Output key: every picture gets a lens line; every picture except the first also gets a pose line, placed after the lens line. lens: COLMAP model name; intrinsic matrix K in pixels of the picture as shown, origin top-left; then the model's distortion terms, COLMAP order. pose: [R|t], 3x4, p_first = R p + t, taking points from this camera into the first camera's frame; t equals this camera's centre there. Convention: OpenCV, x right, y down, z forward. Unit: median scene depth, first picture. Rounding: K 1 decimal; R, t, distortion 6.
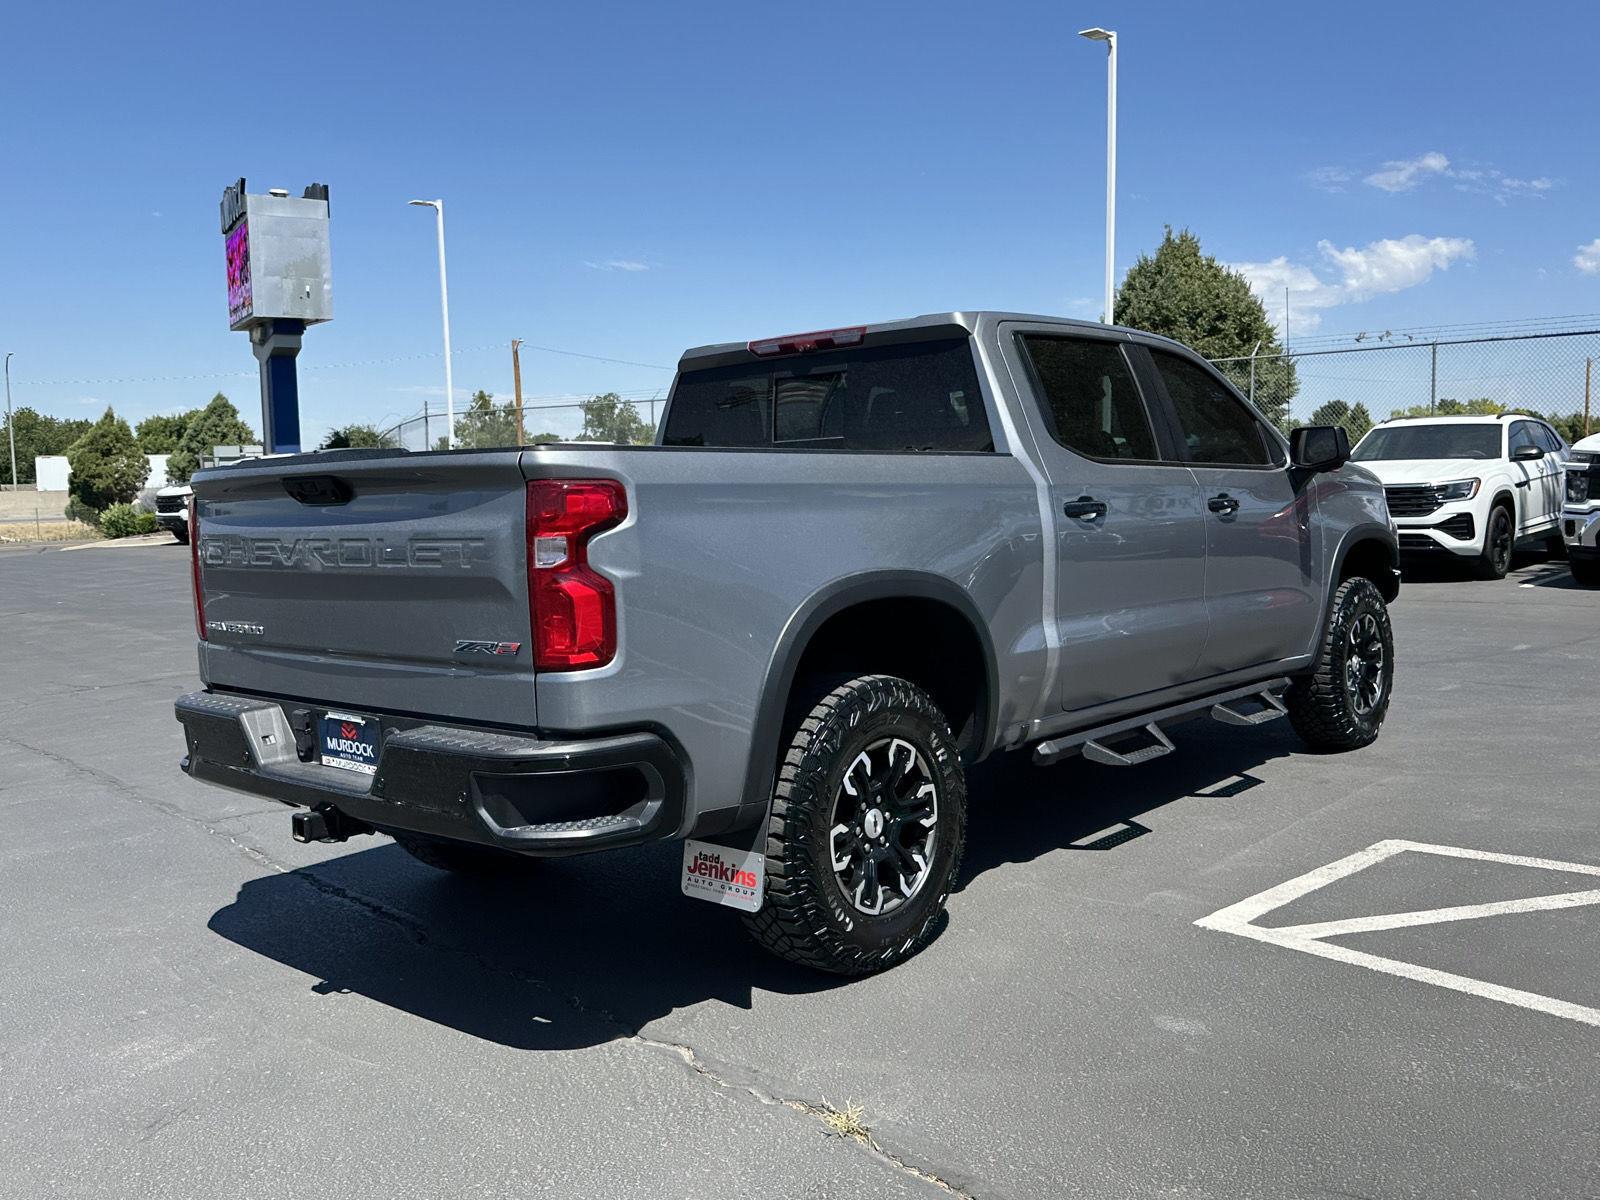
lens RADIAL K [[1365.1, 0, 810.3], [0, 1365.1, 584.0], [0, 0, 1]] dist [0.121046, -0.215692]
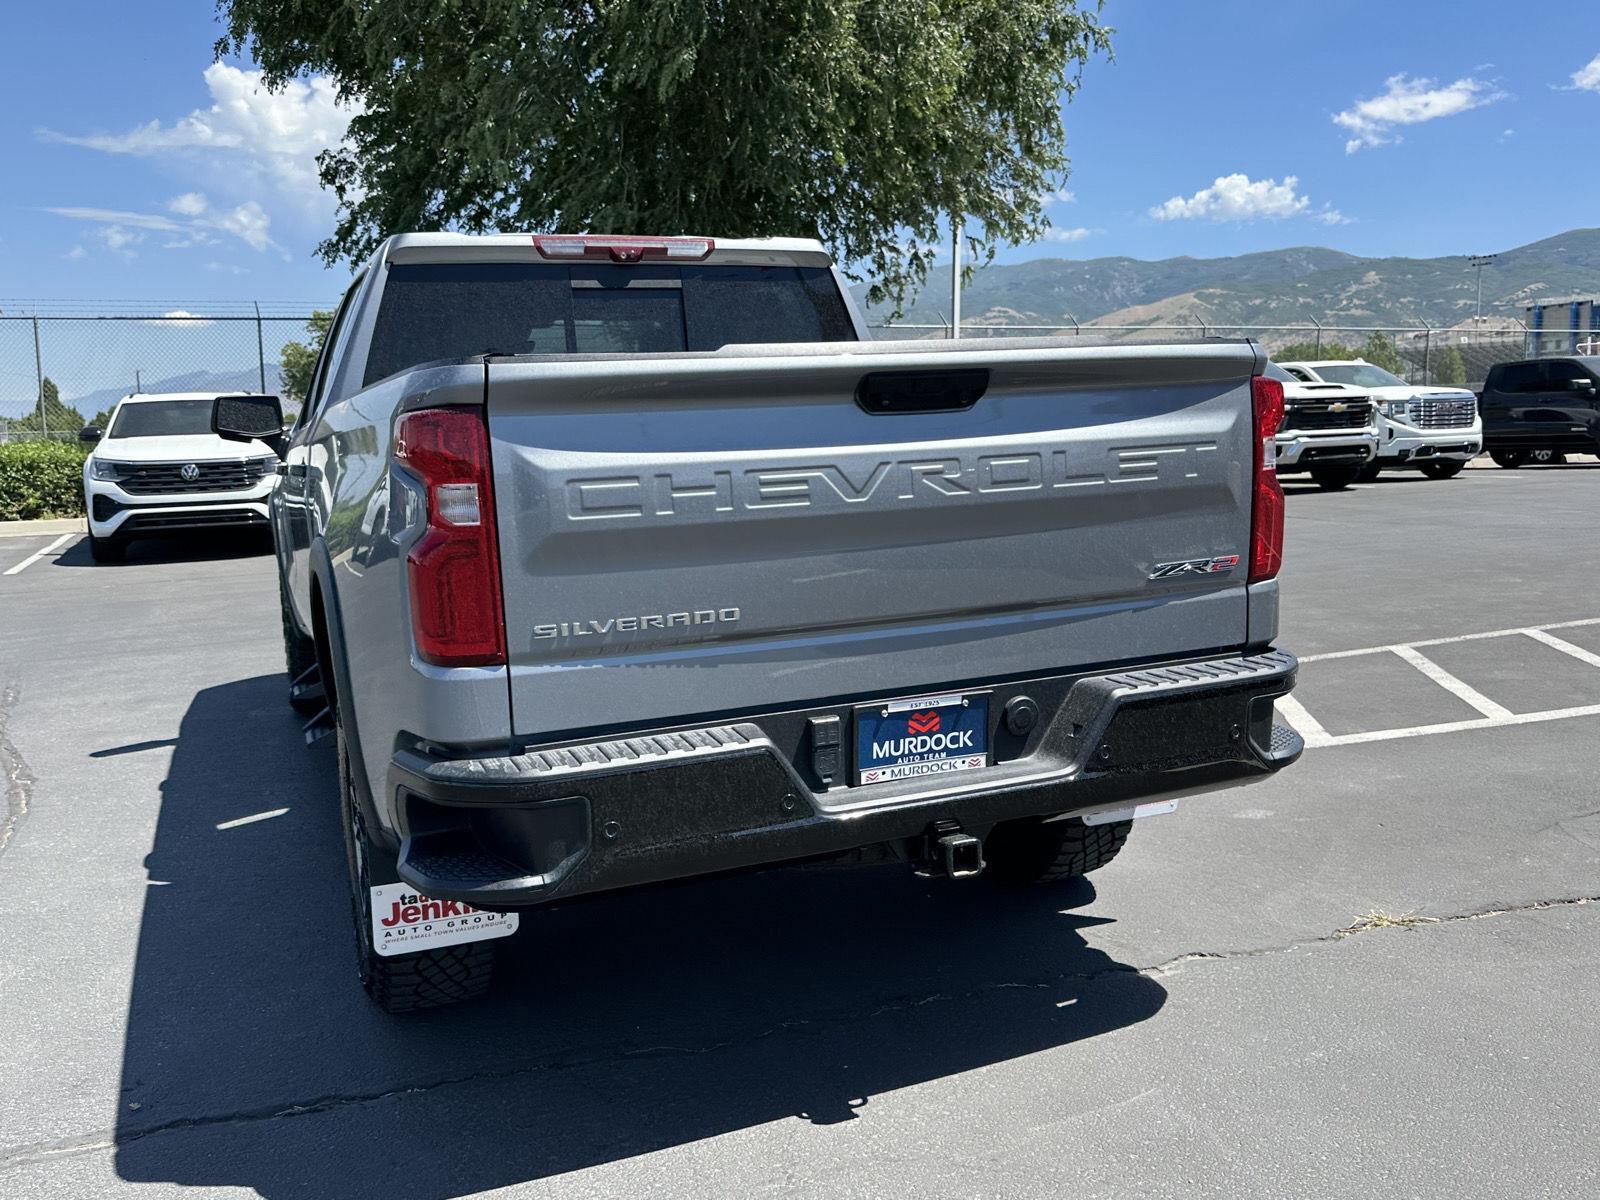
lens RADIAL K [[1365.1, 0, 801.2], [0, 1365.1, 594.7], [0, 0, 1]] dist [0.121046, -0.215692]
pose [[0.449066, -0.100614, 0.887816, -0.898786], [0.090872, 0.993630, 0.066642, -0.013985], [-0.888866, 0.050751, 0.455349, 0.648105]]
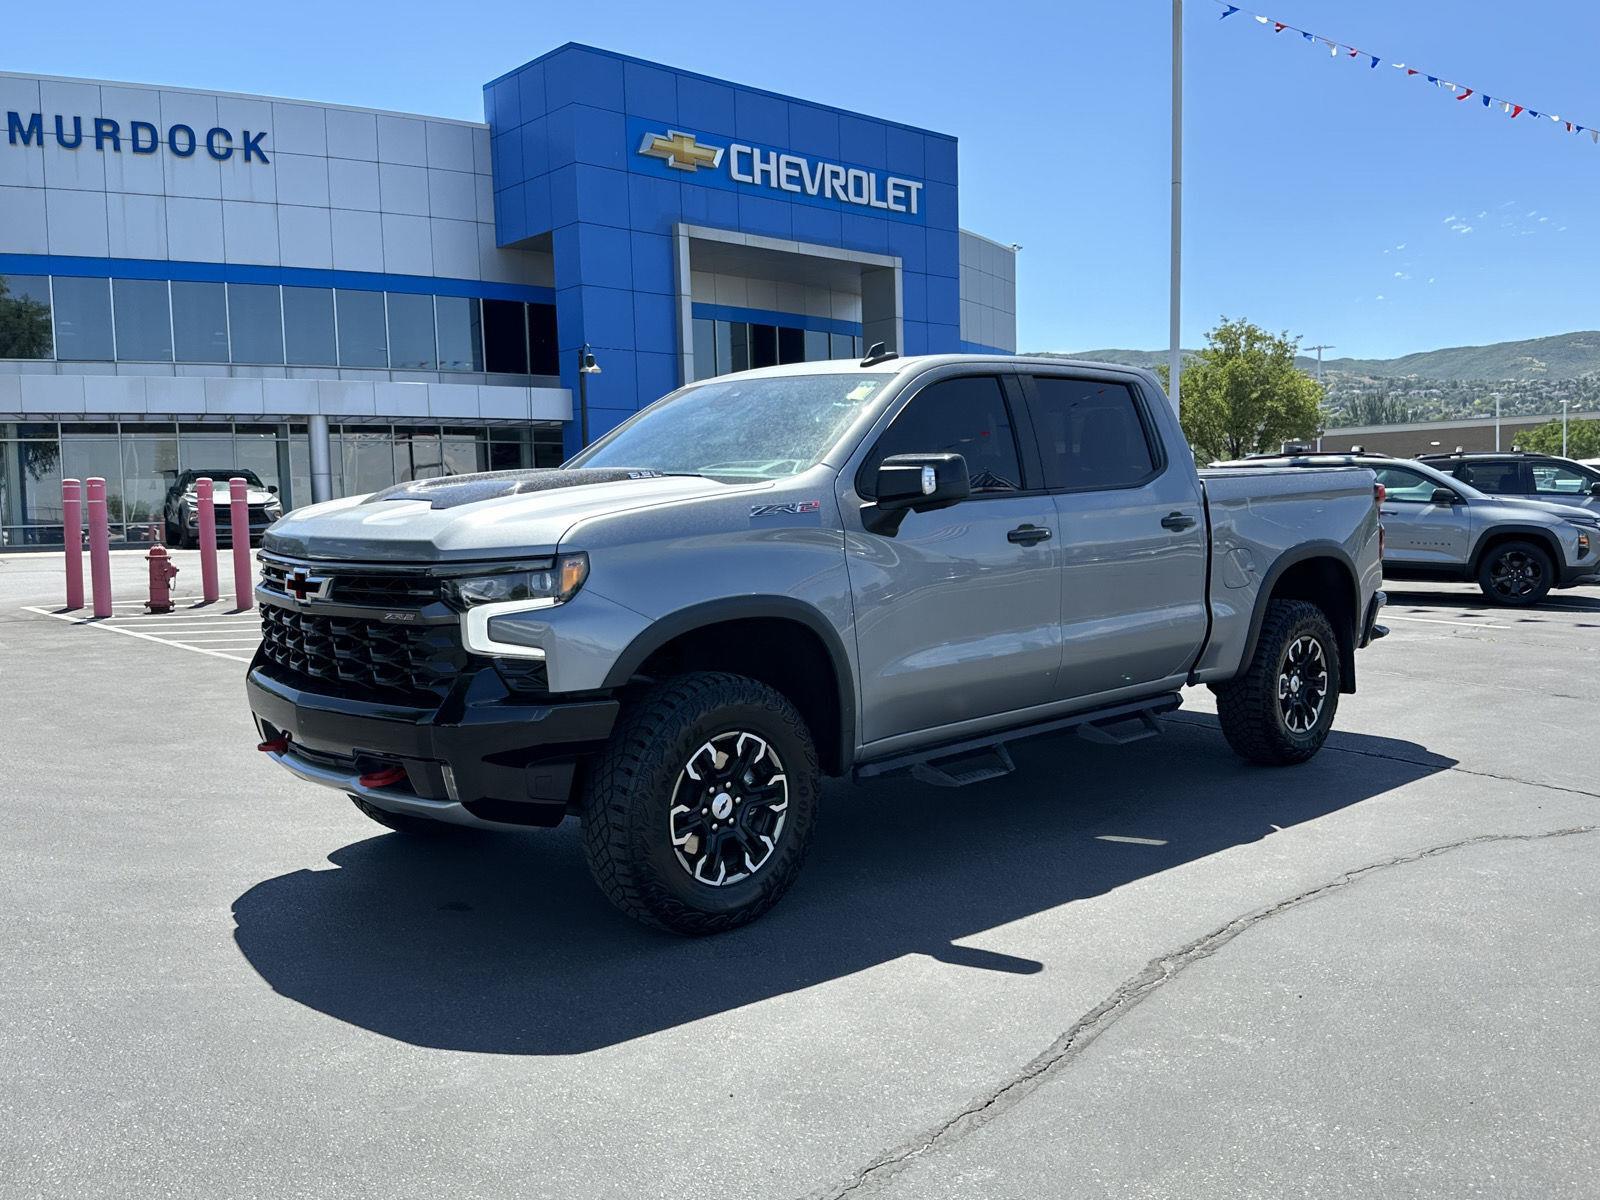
lens RADIAL K [[1365.1, 0, 807.8], [0, 1365.1, 602.2], [0, 0, 1]] dist [0.121046, -0.215692]
pose [[-0.993812, 0.032954, 0.106070, 0.102154], [0.049540, 0.986235, 0.157756, -0.238092], [-0.099411, 0.162035, -0.981765, 2.940069]]
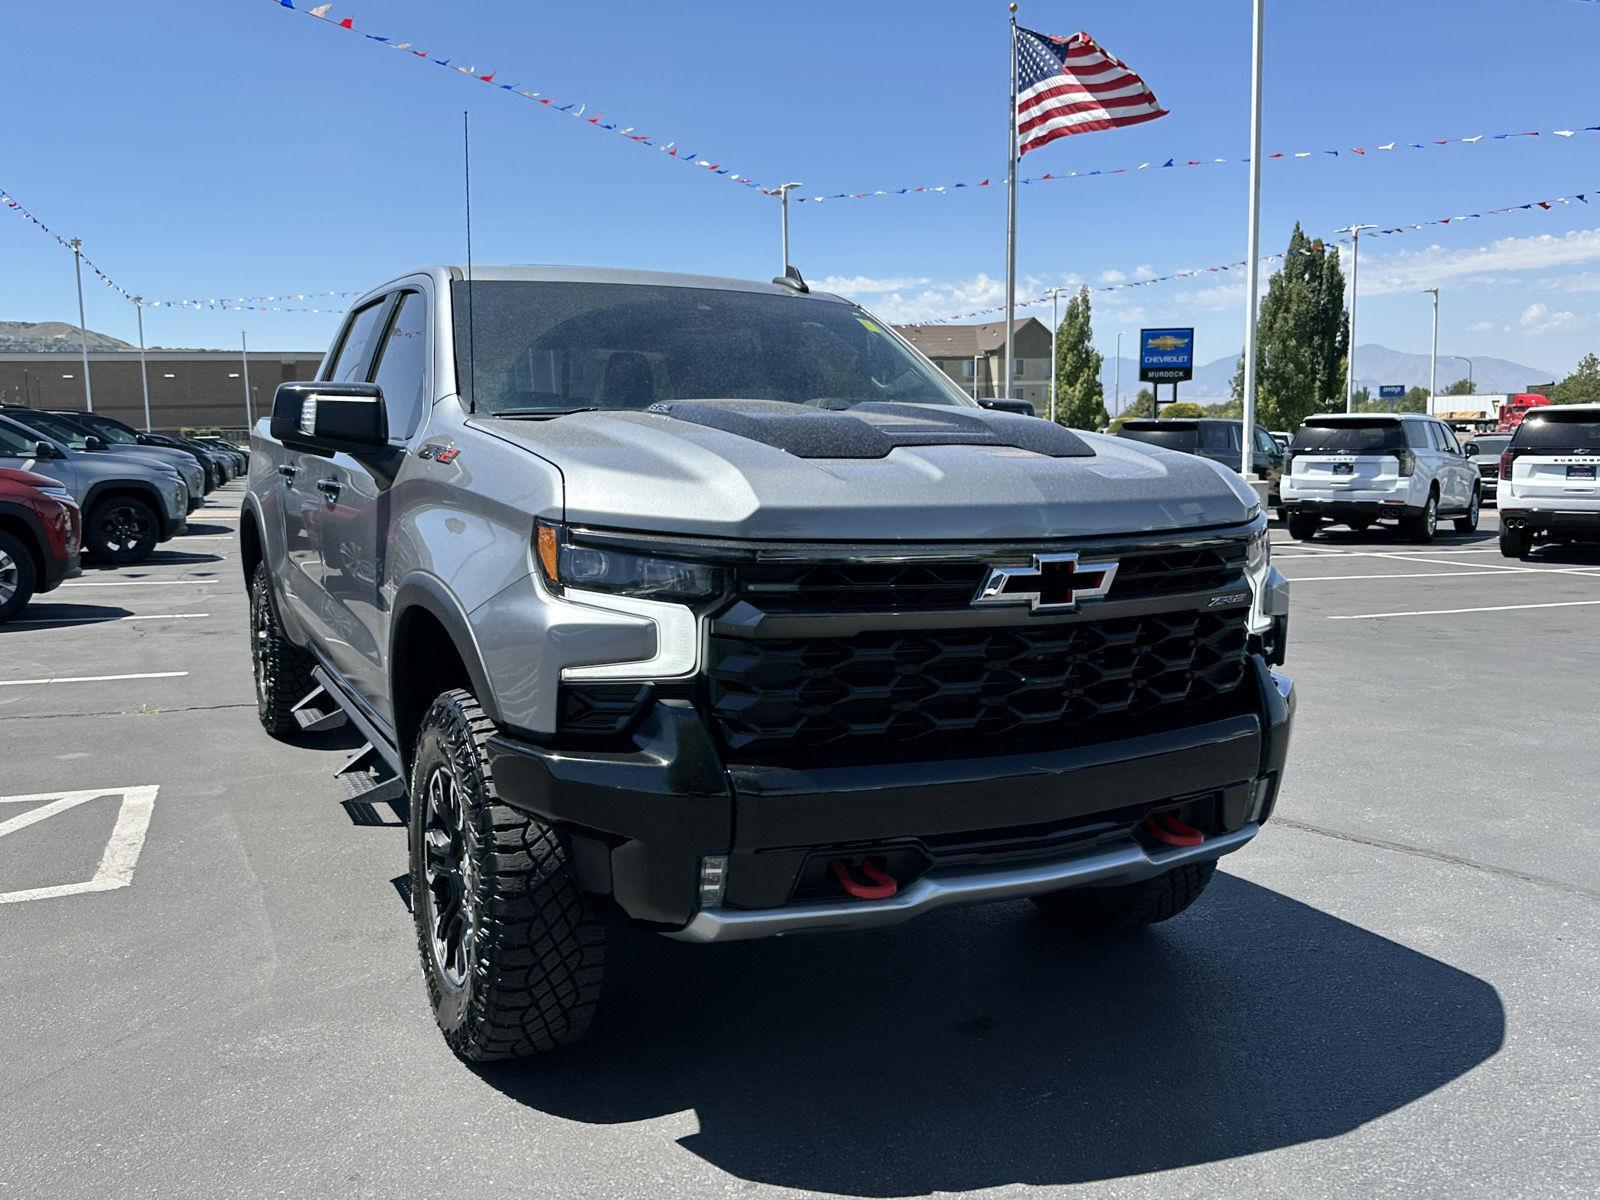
lens RADIAL K [[1365.1, 0, 811.8], [0, 1365.1, 599.6], [0, 0, 1]] dist [0.121046, -0.215692]
pose [[-0.374578, 0.144707, -0.915834, 1.248160], [-0.058480, 0.982092, 0.179094, -0.204621], [0.925349, 0.120643, -0.359408, 2.061410]]
